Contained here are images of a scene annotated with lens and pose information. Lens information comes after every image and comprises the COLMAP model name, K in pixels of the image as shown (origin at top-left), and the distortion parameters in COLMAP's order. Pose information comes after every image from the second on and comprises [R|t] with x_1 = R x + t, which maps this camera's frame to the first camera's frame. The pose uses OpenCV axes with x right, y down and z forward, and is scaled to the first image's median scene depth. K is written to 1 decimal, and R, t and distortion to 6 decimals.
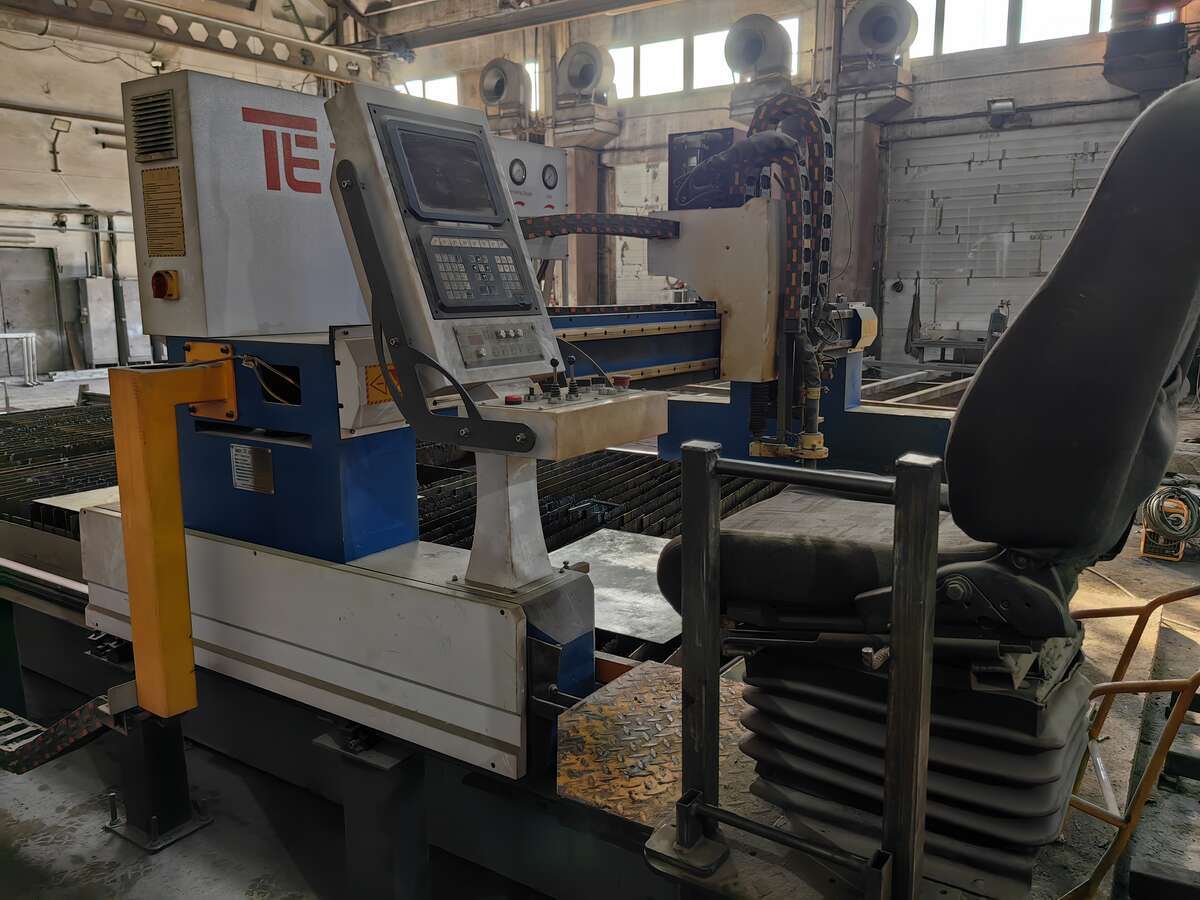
lens RADIAL K [[948.7, 0, 600.0], [0, 948.7, 450.0], [0, 0, 1]] dist [0.031161, -0.054710]
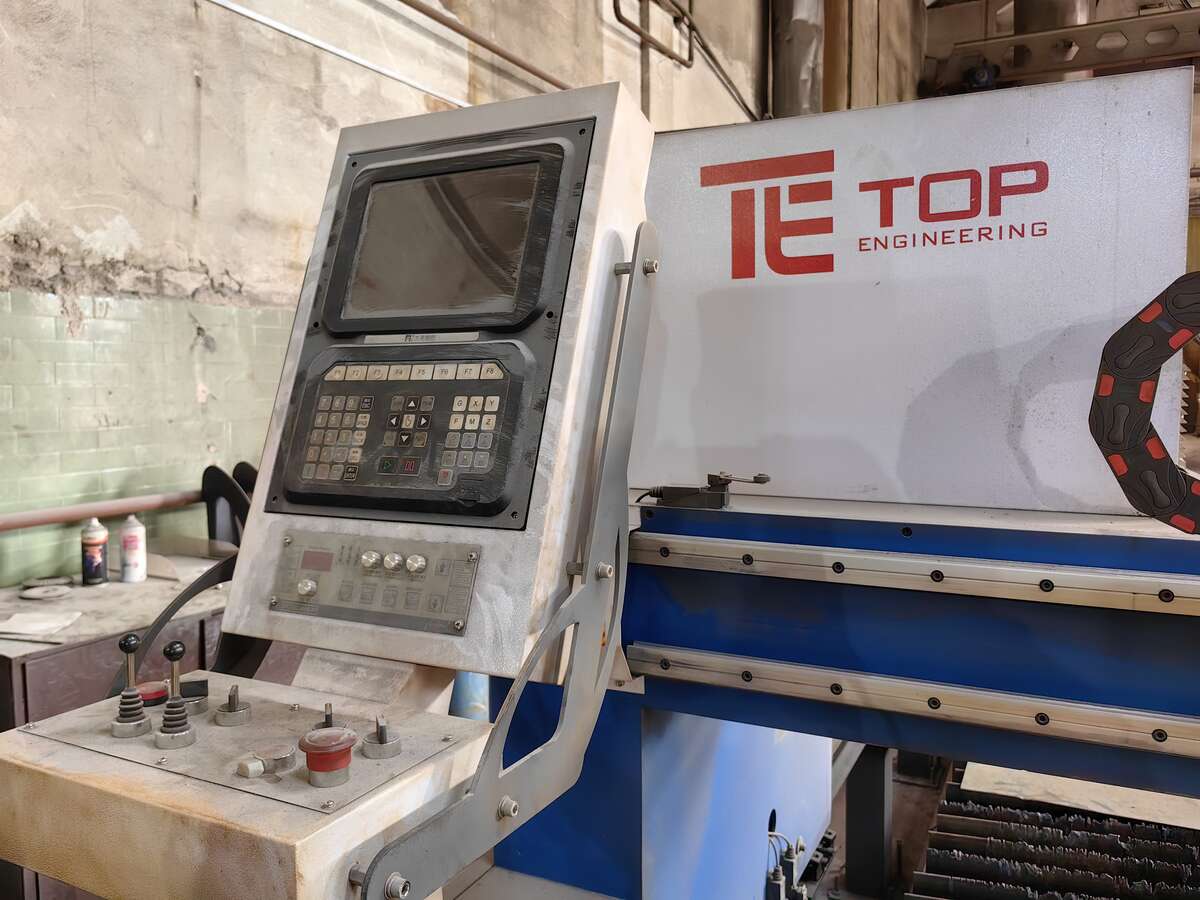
lens RADIAL K [[975.0, 0, 600.0], [0, 975.0, 450.0], [0, 0, 1]] dist [-0.003171, -0.013087]
pose [[0.133100, 0.074024, -0.988334, 0.316766], [-0.152814, 0.986815, 0.053331, -0.175001], [0.979251, 0.143933, 0.142657, 0.817113]]
